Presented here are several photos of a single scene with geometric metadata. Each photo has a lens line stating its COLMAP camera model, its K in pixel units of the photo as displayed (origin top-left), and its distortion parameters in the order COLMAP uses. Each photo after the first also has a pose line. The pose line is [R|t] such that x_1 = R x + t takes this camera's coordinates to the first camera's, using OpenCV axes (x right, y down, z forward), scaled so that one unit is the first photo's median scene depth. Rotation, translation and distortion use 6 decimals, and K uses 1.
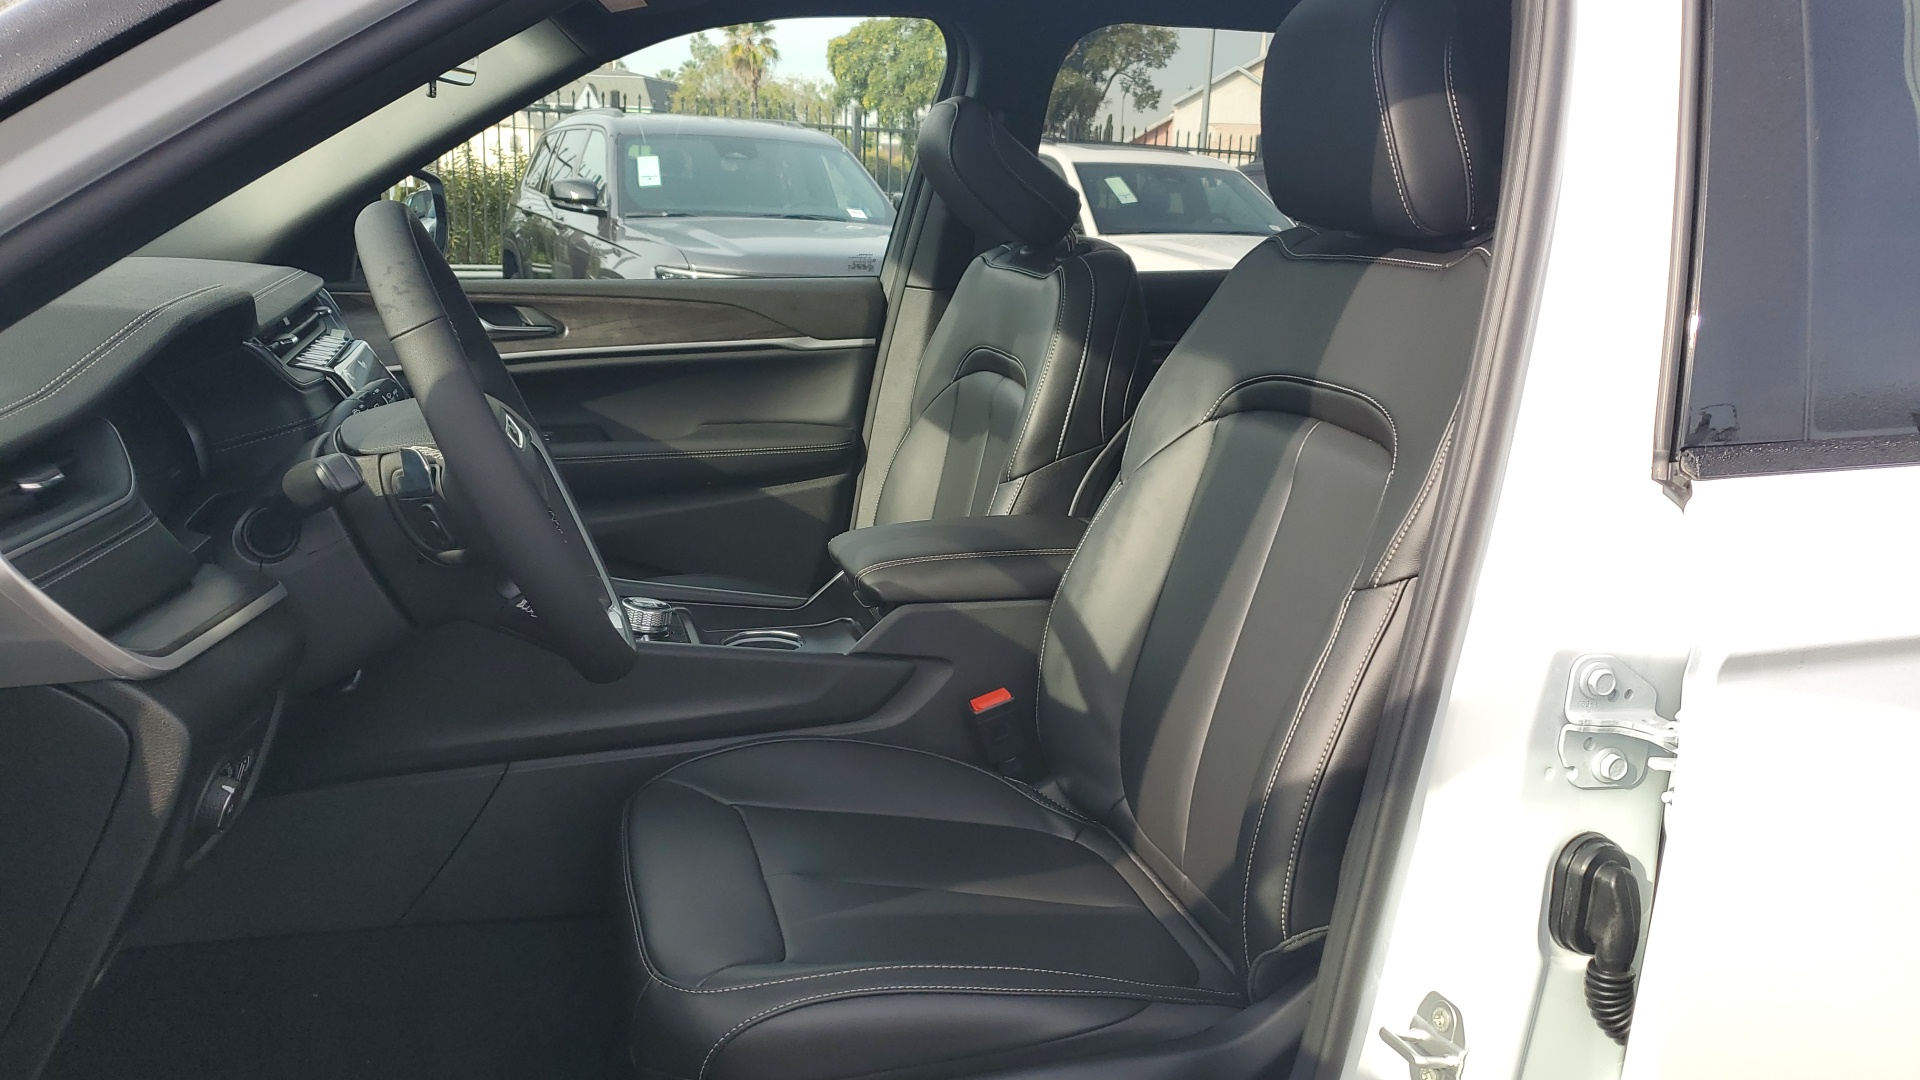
lens RADIAL K [[1496.0, 0, 959.7], [0, 1496.0, 548.8], [0, 0, 1]] dist [0.035873, -0.031557]
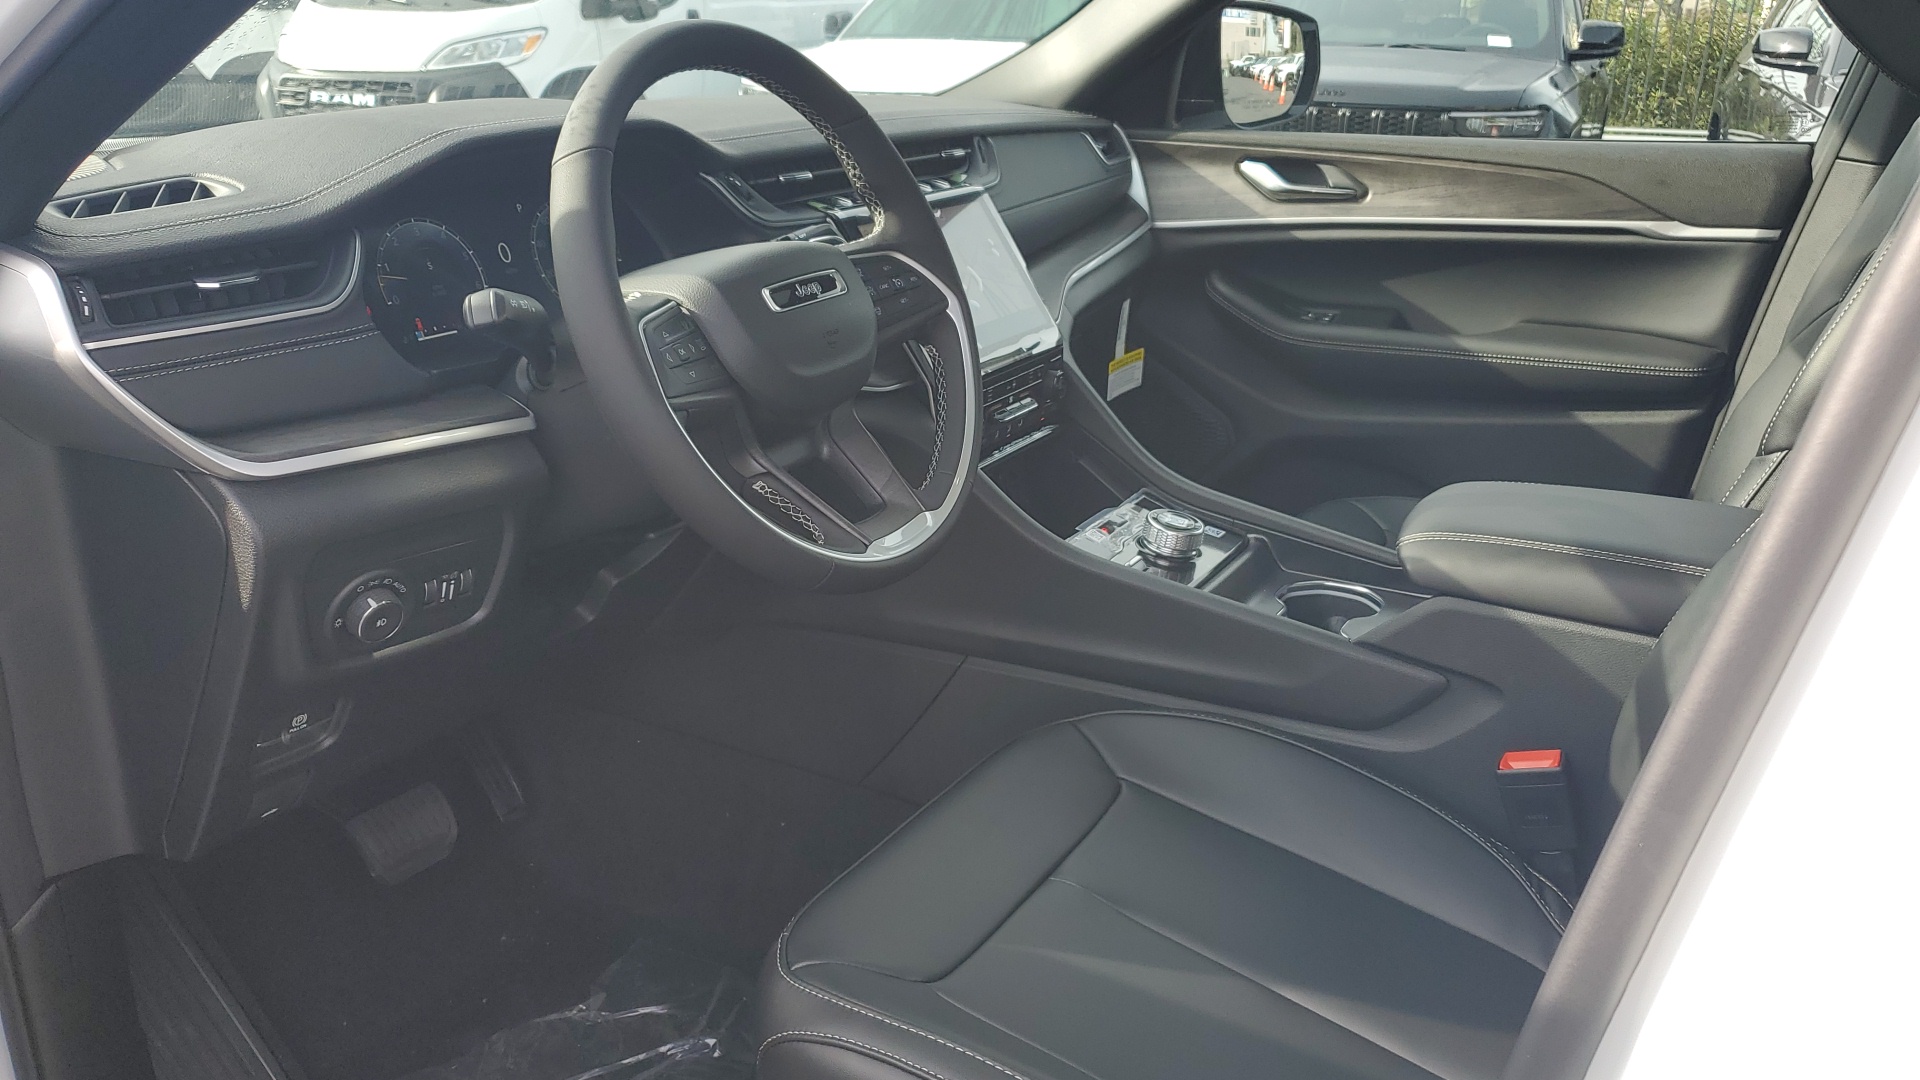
lens RADIAL K [[1496.0, 0, 963.8], [0, 1496.0, 507.0], [0, 0, 1]] dist [0.035873, -0.031557]
pose [[0.700113, 0.201160, -0.685111, 0.194779], [-0.160129, 0.979289, 0.123901, -0.038504], [0.695845, 0.022961, 0.717824, 0.217798]]
